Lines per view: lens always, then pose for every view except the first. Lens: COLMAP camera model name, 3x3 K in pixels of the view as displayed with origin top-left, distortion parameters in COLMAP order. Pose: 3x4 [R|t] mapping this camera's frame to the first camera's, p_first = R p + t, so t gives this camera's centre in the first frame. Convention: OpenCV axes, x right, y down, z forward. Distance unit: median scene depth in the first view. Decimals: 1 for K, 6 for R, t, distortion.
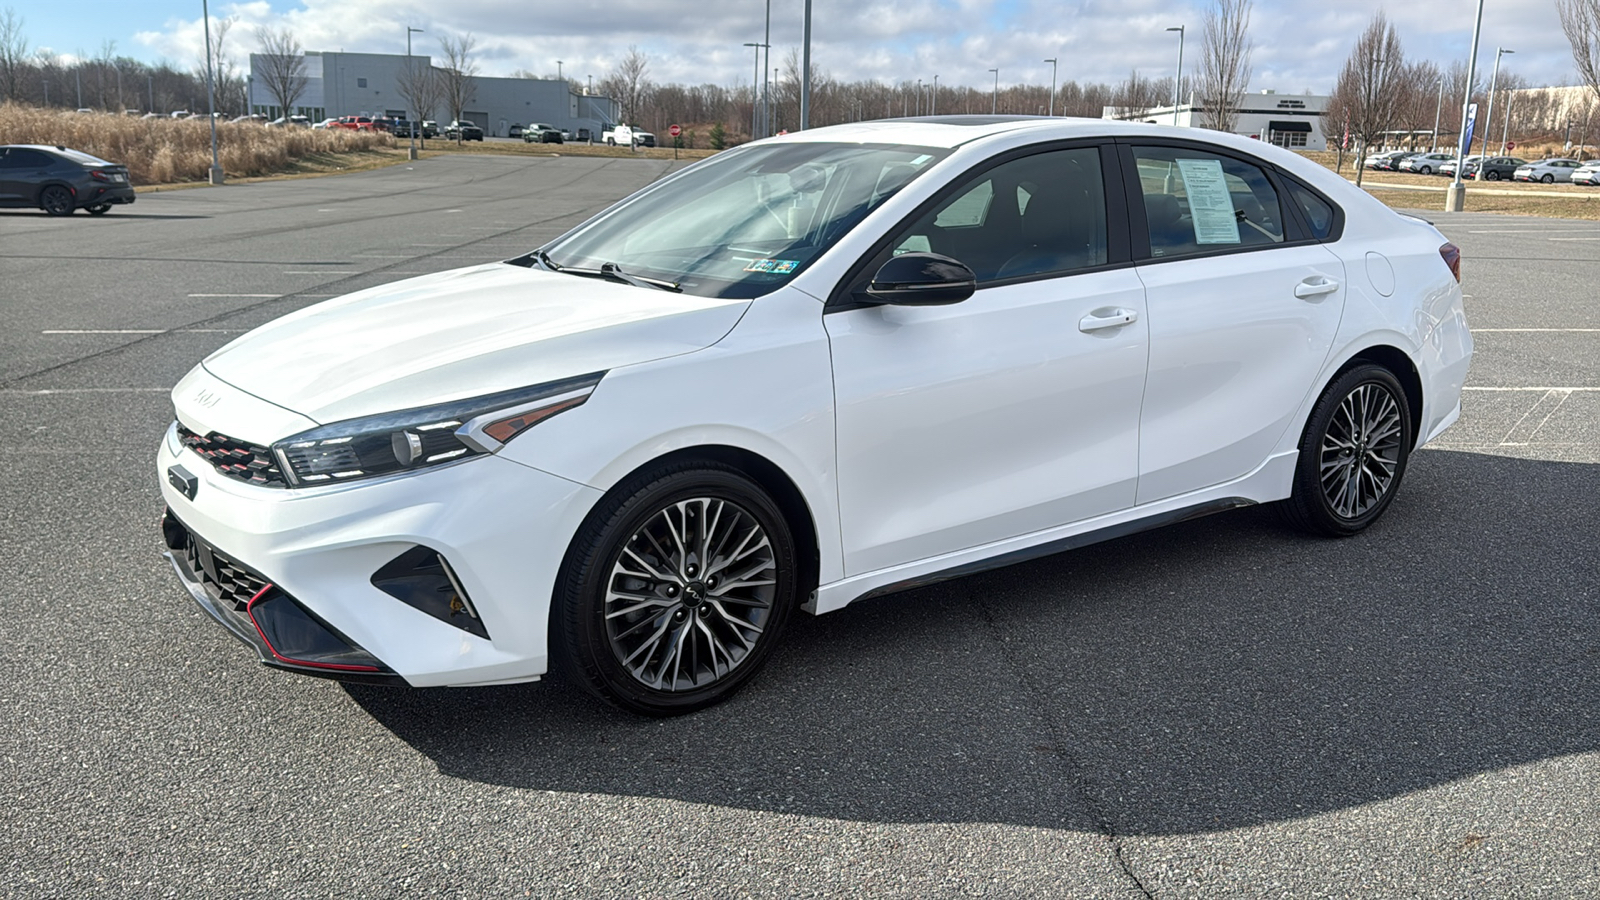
lens RADIAL K [[1383.9, 0, 826.3], [0, 1383.9, 453.0], [0, 0, 1]] dist [0.114968, -0.174520]
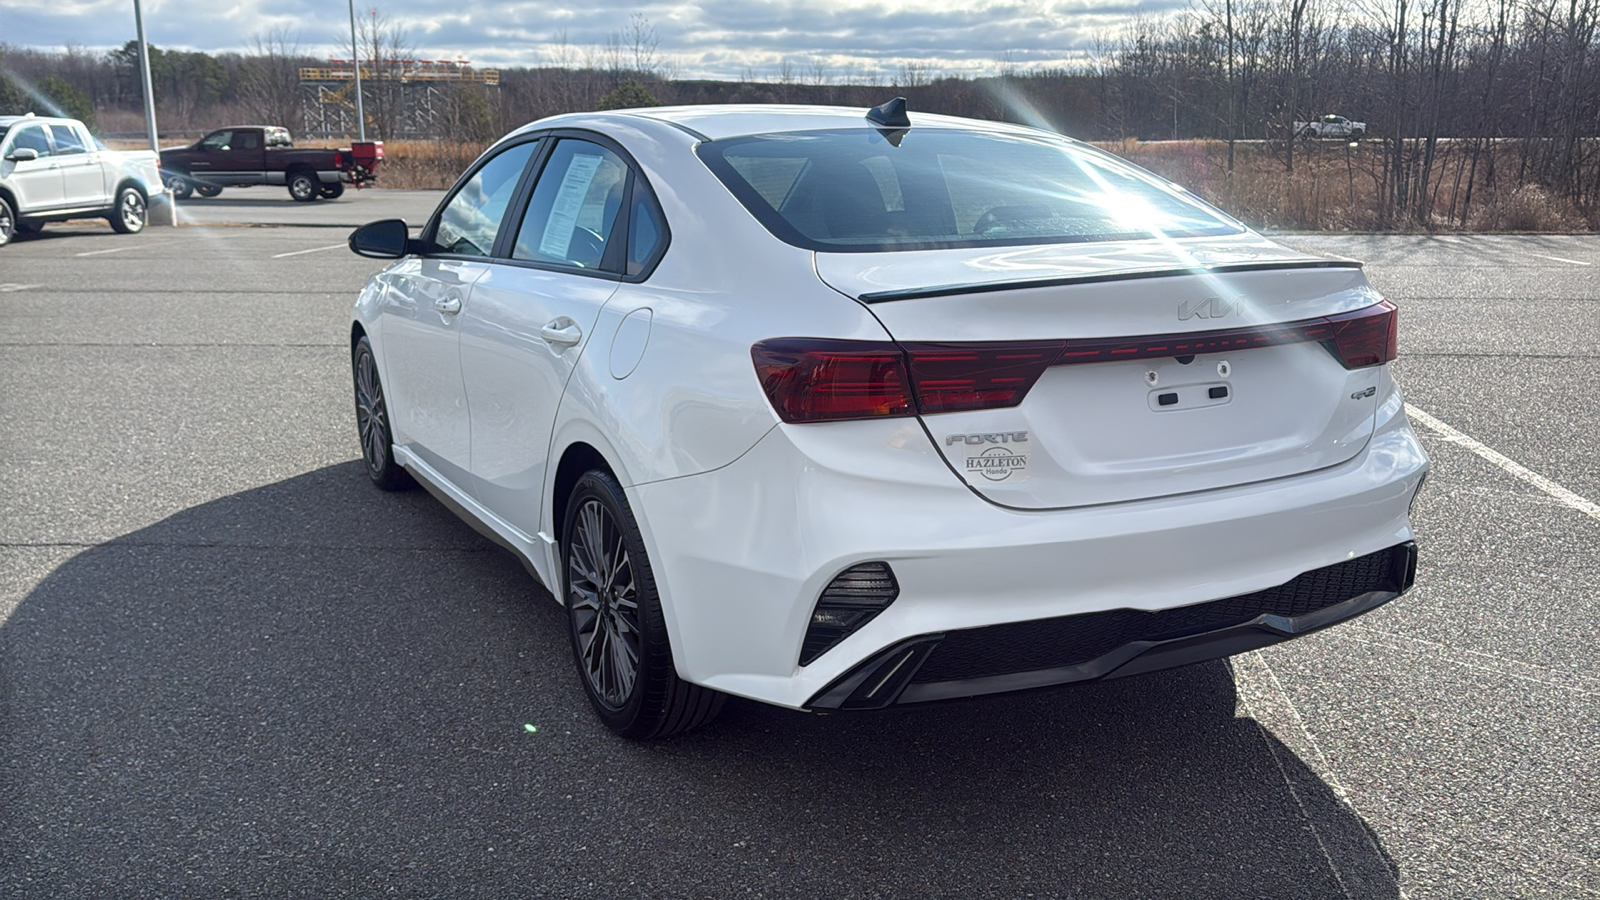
lens RADIAL K [[1379.8, 0, 839.2], [0, 1379.8, 461.8], [0, 0, 1]] dist [0.121867, -0.195576]
pose [[-0.139993, 0.212262, -0.967133, 1.052971], [-0.211417, 0.947819, 0.238626, -0.260209], [0.967319, 0.237874, -0.087812, 1.231698]]
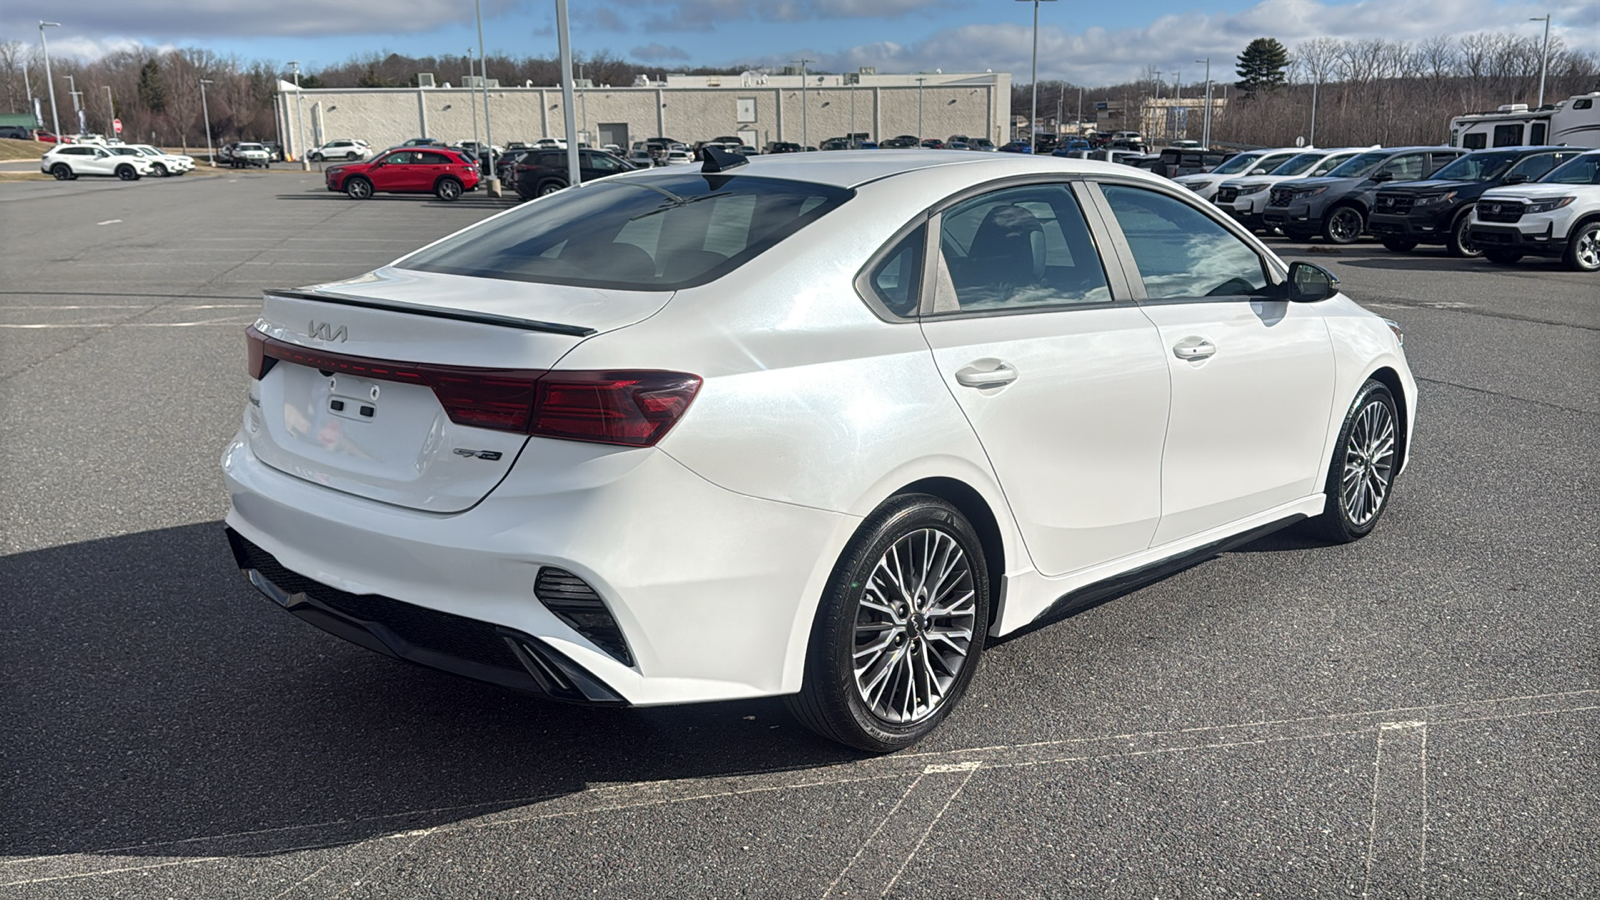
lens RADIAL K [[1366.9, 0, 820.5], [0, 1366.9, 482.6], [0, 0, 1]] dist [0.166973, -0.277245]
pose [[-0.982930, 0.028634, -0.181736, 0.357094], [-0.051178, 0.906271, 0.419588, -0.441325], [0.176716, 0.421726, -0.889336, 1.976811]]
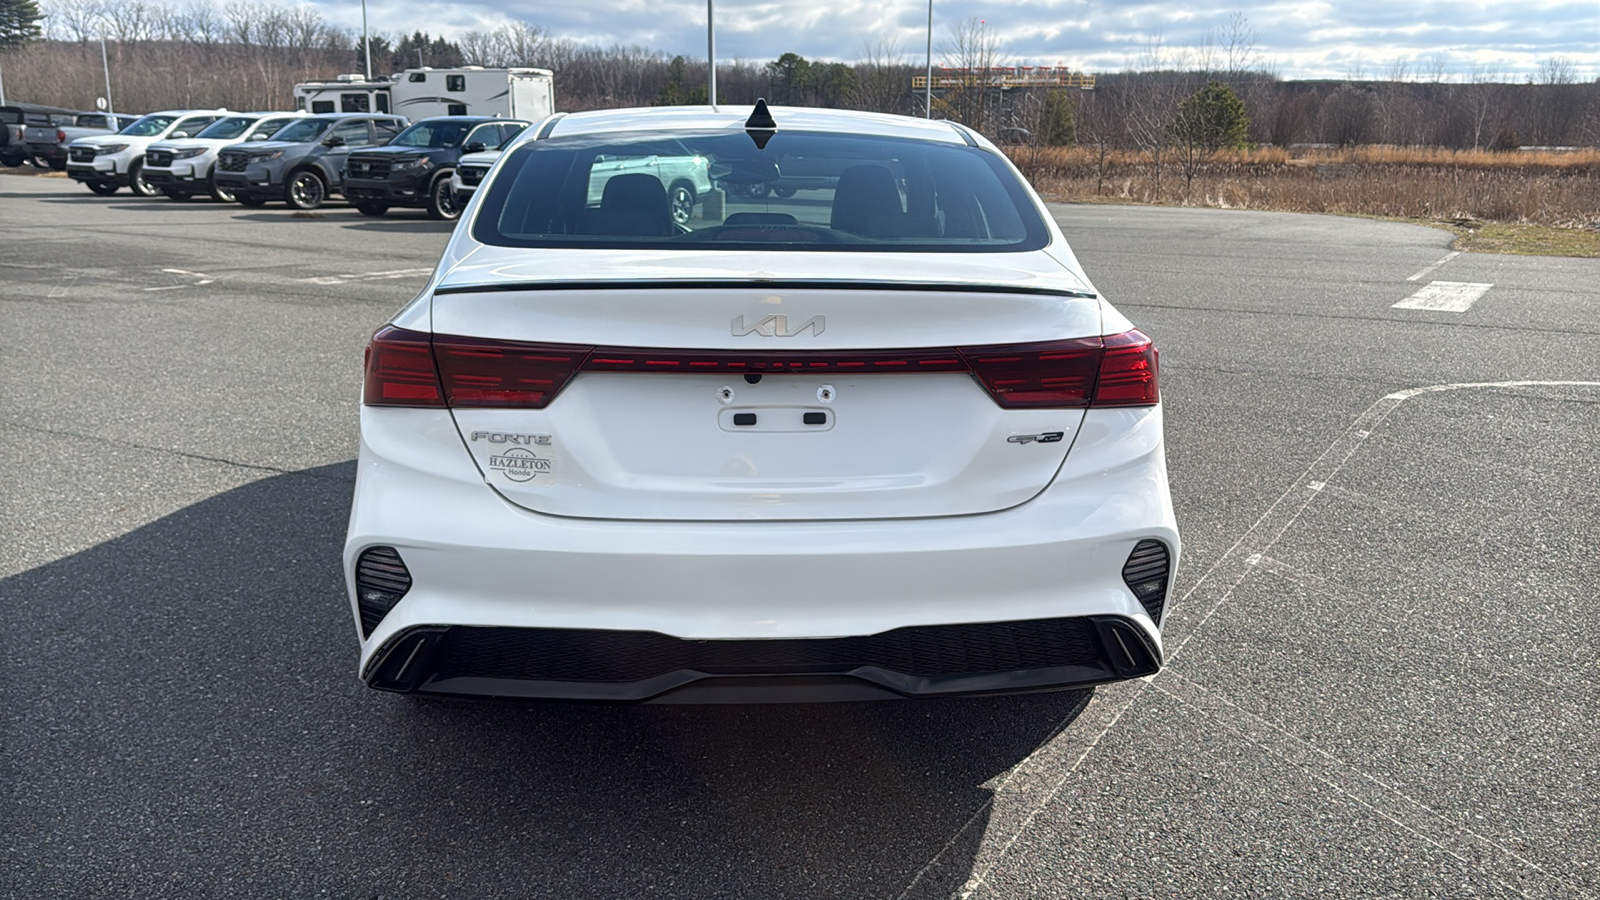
lens RADIAL K [[1383.9, 0, 826.3], [0, 1383.9, 453.0], [0, 0, 1]] dist [0.114968, -0.174520]
pose [[-0.539615, 0.167224, -0.825137, 0.900749], [-0.196452, 0.928011, 0.316547, -0.342027], [0.818671, 0.332913, -0.467917, 1.593370]]
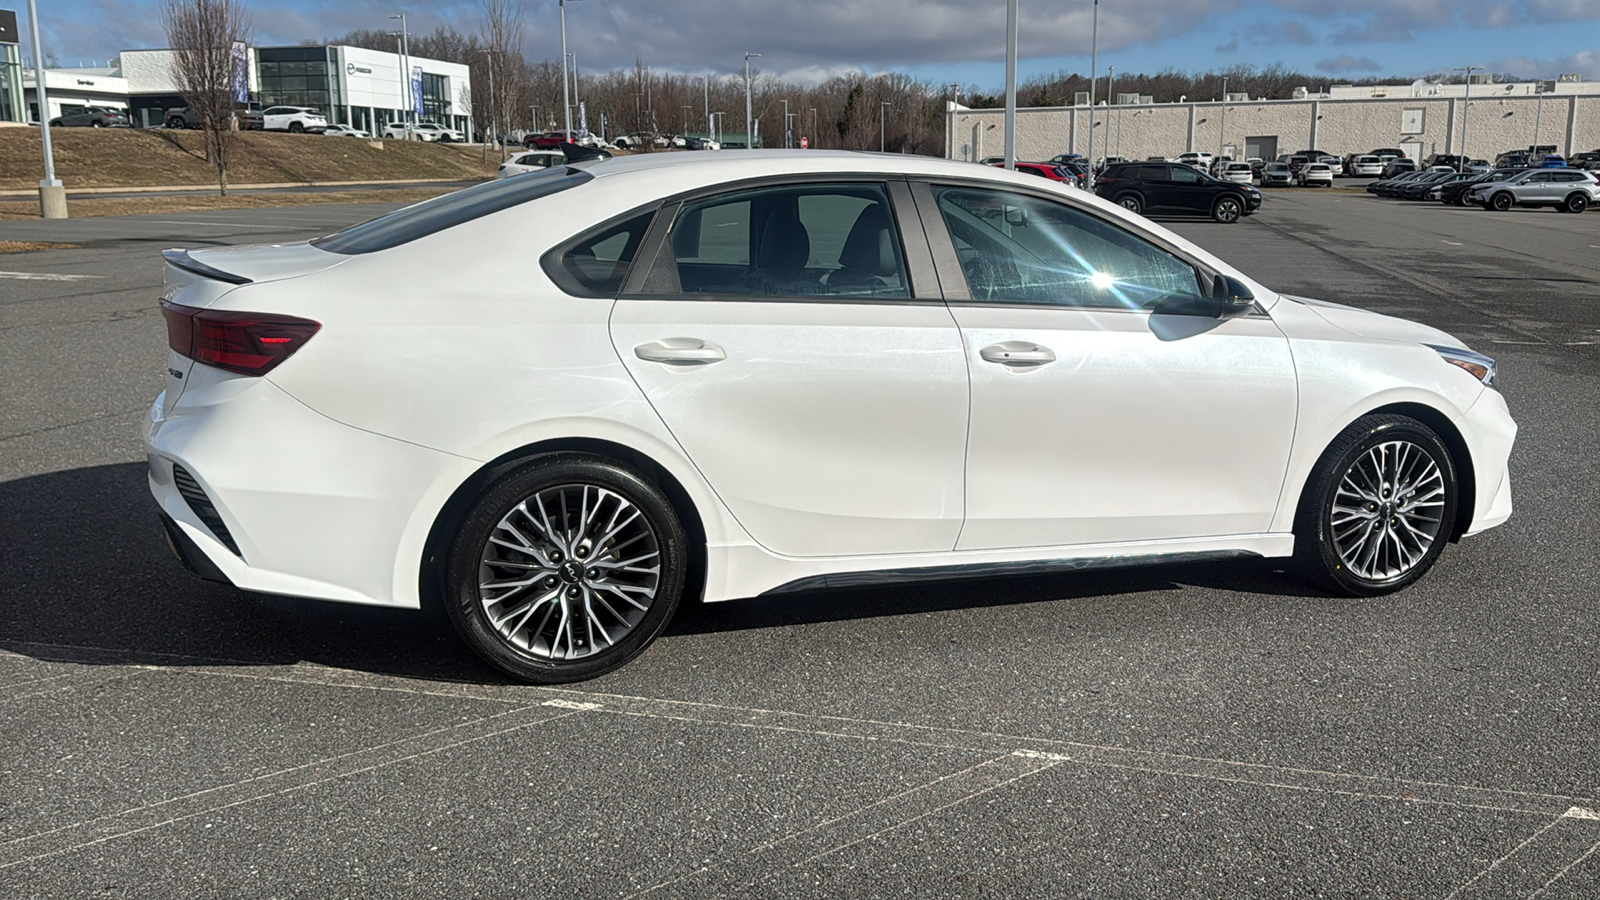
lens RADIAL K [[1360.4, 0, 837.8], [0, 1360.4, 443.3], [0, 0, 1]] dist [0.151524, -0.256010]
pose [[-0.963197, -0.081061, 0.256282, -0.170065], [0.027077, 0.919334, 0.392546, -0.447135], [-0.267429, 0.385039, -0.883304, 2.003877]]
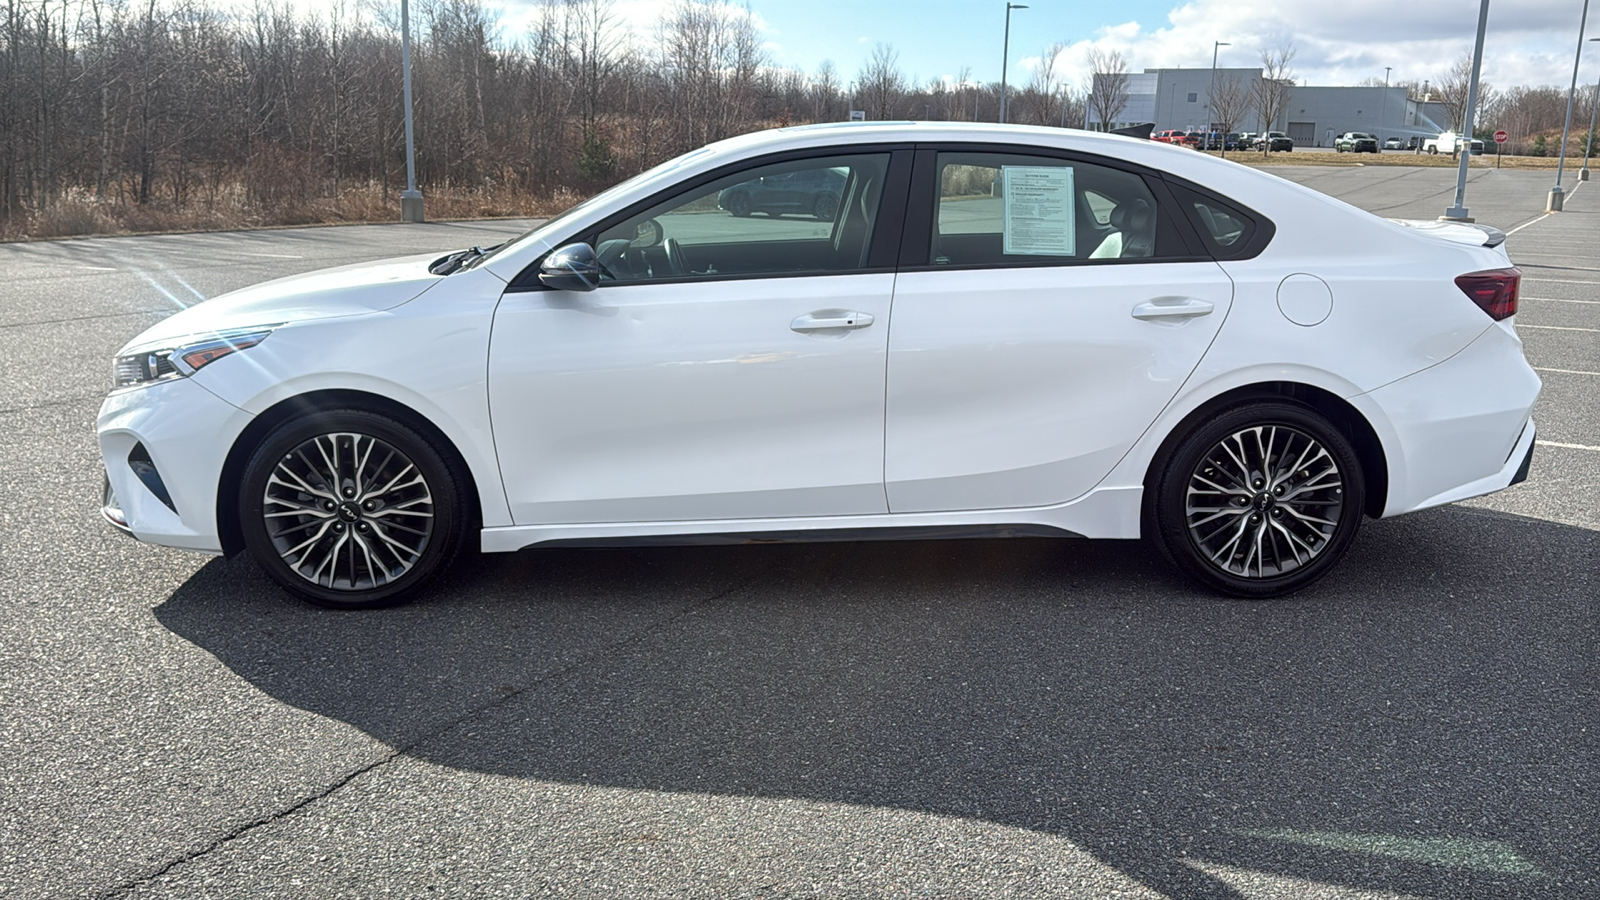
lens RADIAL K [[1371.4, 0, 827.4], [0, 1371.4, 447.6], [0, 0, 1]] dist [0.112722, -0.178751]
pose [[0.833857, 0.113956, -0.540089, 0.659868], [-0.119238, 0.992543, 0.025326, -0.026036], [0.538947, 0.043281, 0.841227, 0.141180]]
